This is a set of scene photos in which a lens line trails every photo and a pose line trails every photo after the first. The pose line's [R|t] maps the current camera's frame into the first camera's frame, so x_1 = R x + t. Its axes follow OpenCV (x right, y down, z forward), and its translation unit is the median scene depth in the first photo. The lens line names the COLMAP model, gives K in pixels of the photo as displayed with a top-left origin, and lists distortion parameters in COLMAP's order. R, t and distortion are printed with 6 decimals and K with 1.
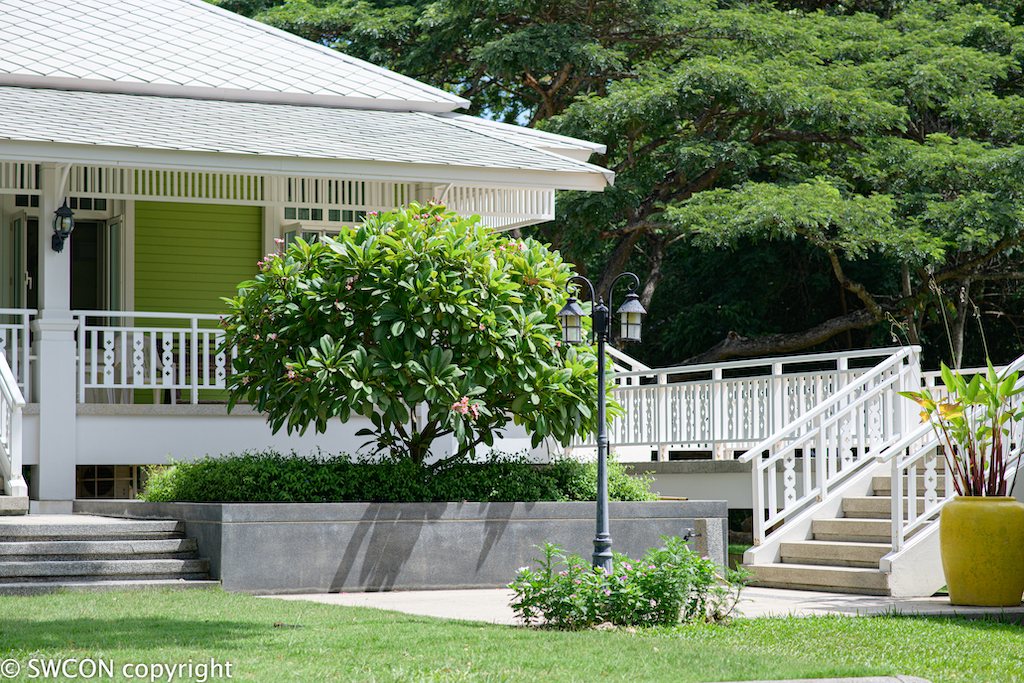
lens RADIAL K [[2427.8, 0, 512.0], [0, 2427.8, 341.5], [0, 0, 1]] dist [0.054430, 0.060080]
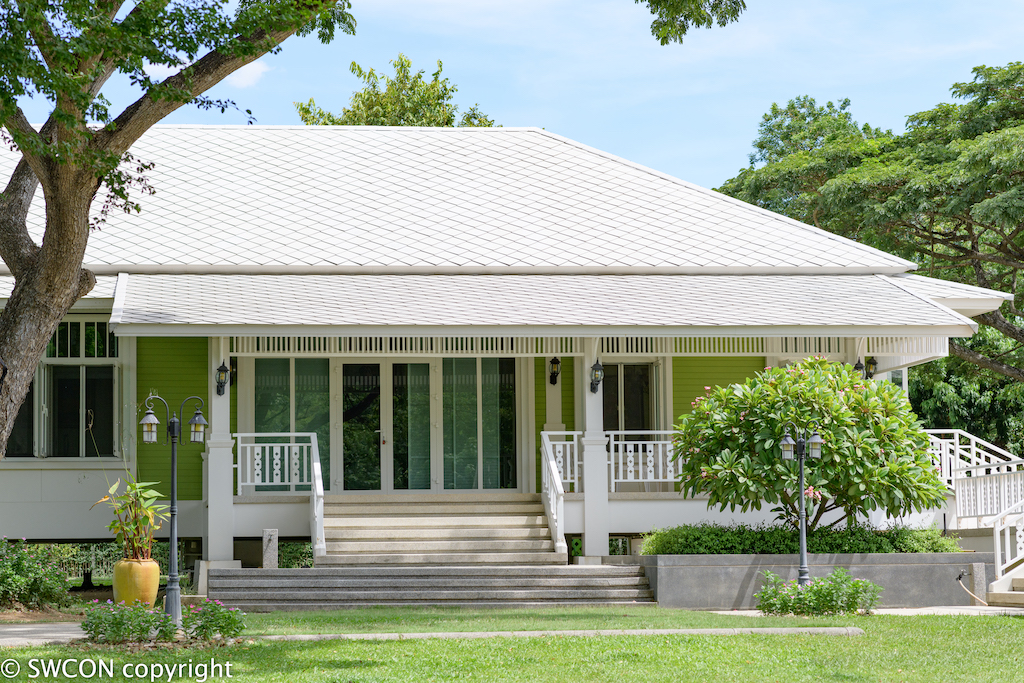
lens RADIAL K [[2427.8, 0, 512.0], [0, 2427.8, 341.5], [0, 0, 1]] dist [0.054430, 0.060080]
pose [[0.950524, -0.034169, -0.308767, 0.279881], [0.024568, 0.999088, -0.034929, -0.020527], [0.309679, 0.025615, 0.950496, -0.551702]]
